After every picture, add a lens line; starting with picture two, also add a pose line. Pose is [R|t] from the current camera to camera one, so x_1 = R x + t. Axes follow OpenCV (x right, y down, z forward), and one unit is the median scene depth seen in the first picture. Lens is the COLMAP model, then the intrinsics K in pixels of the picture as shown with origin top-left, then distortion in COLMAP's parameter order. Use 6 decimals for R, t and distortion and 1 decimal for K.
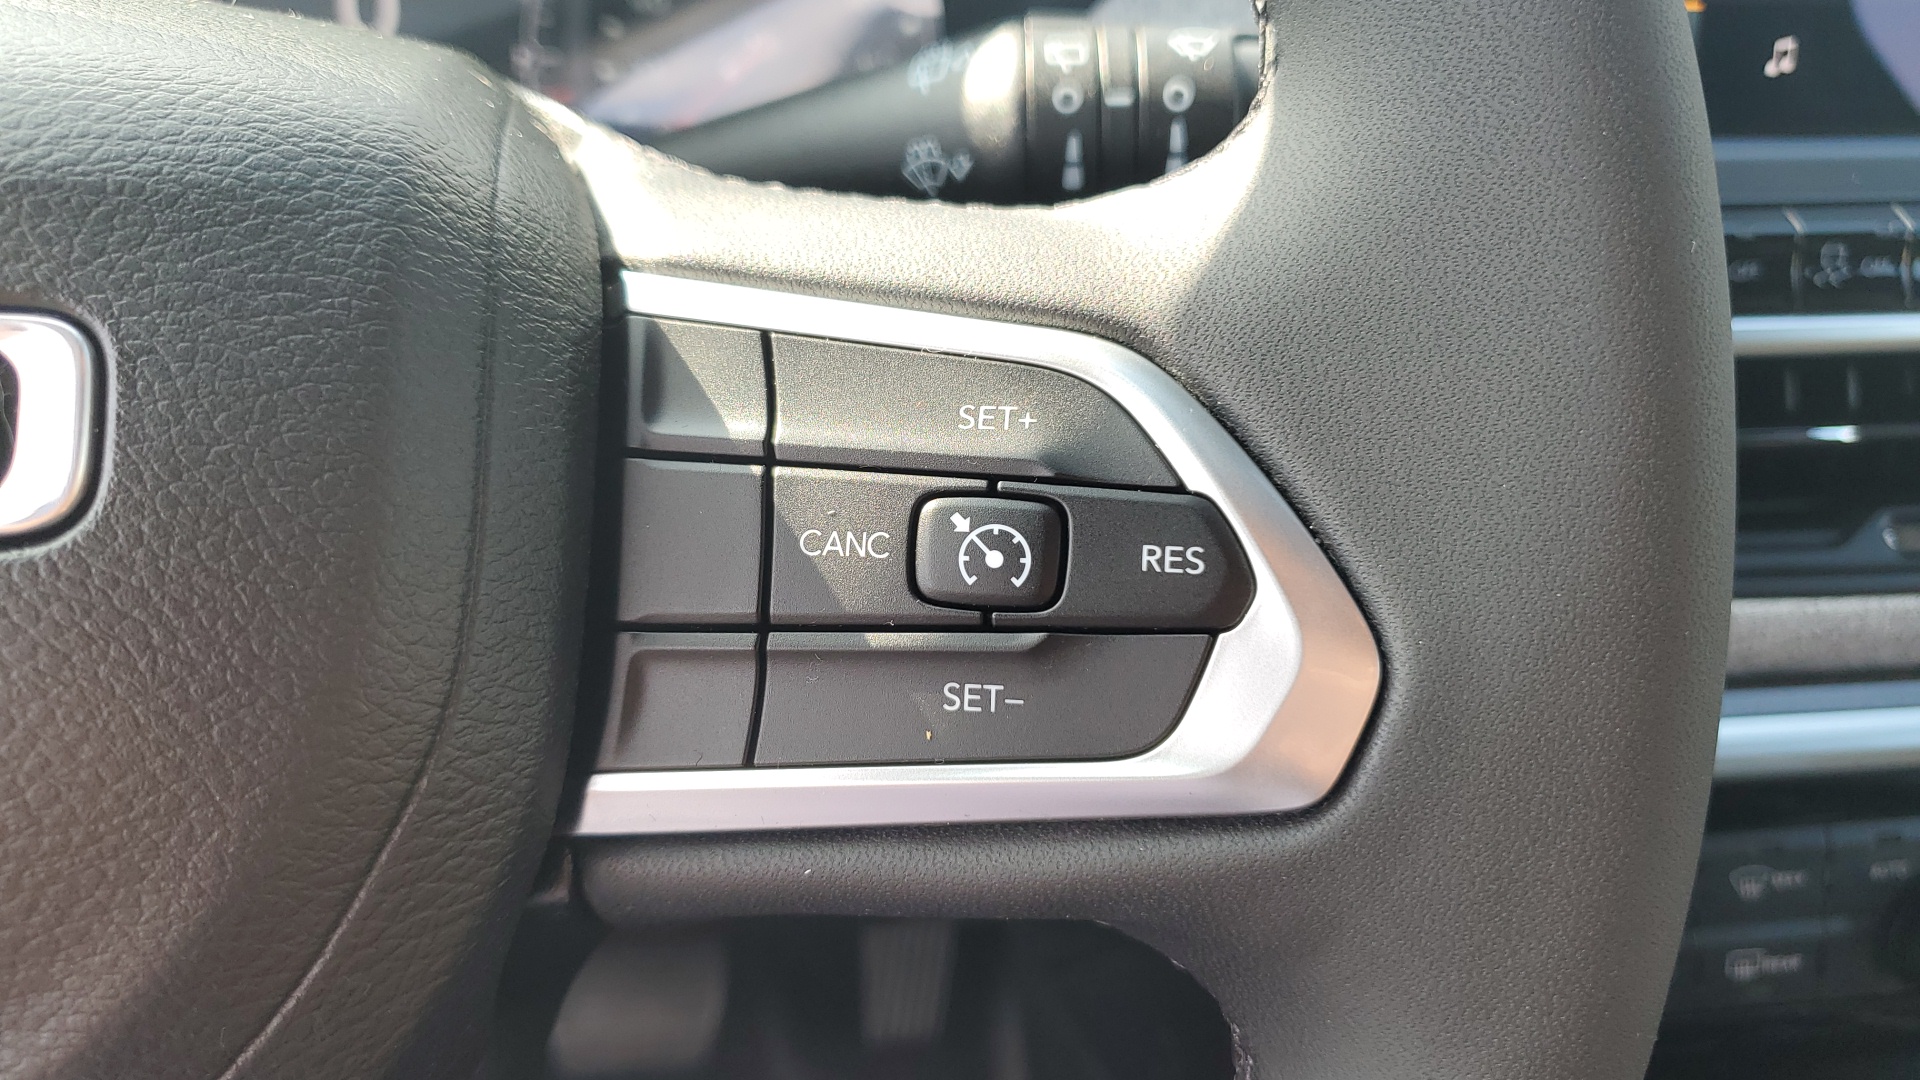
lens RADIAL K [[1505.6, 0, 943.9], [0, 1505.6, 522.9], [0, 0, 1]] dist [0.044387, -0.066382]
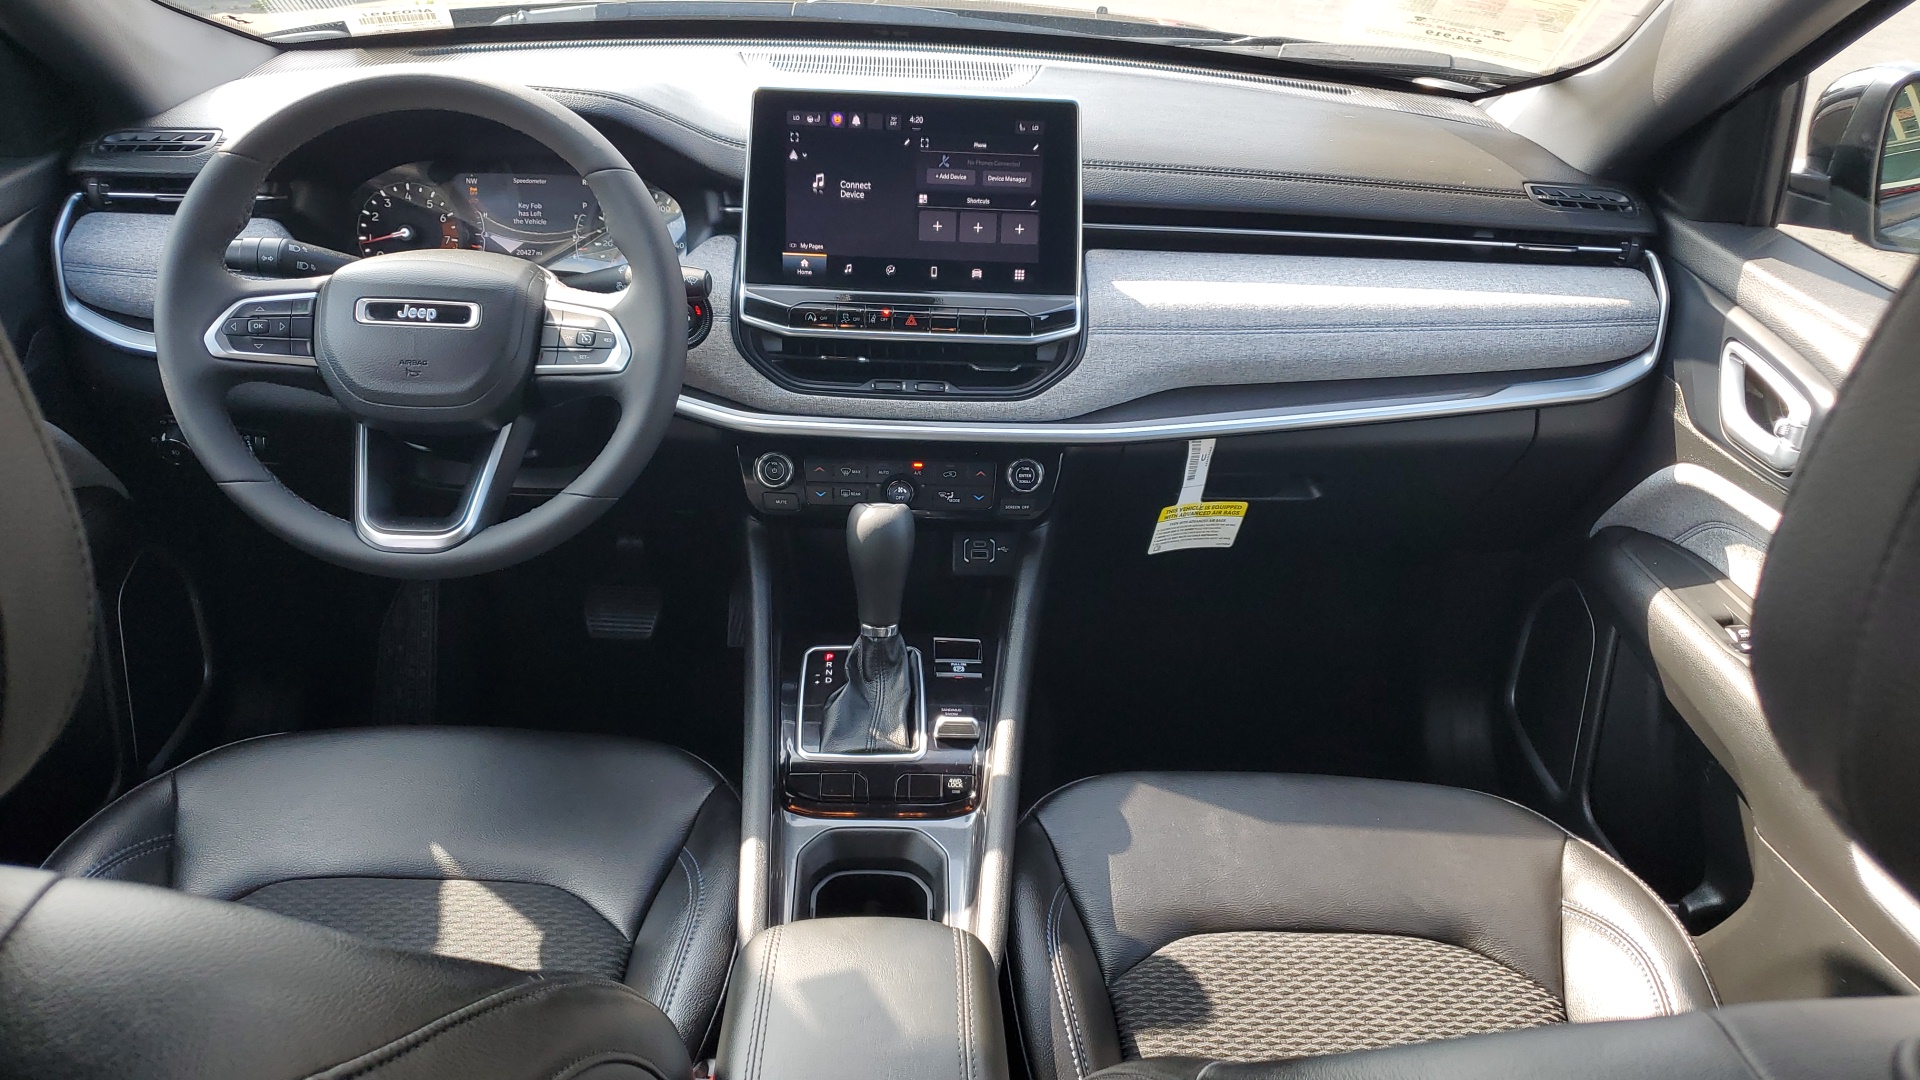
lens RADIAL K [[1505.6, 0, 961.2], [0, 1505.6, 546.3], [0, 0, 1]] dist [0.044387, -0.066382]
pose [[0.993500, 0.063675, -0.094358, 2.735591], [-0.065714, 0.997664, -0.018657, 1.087184], [0.092949, 0.024737, 0.995364, -6.525263]]
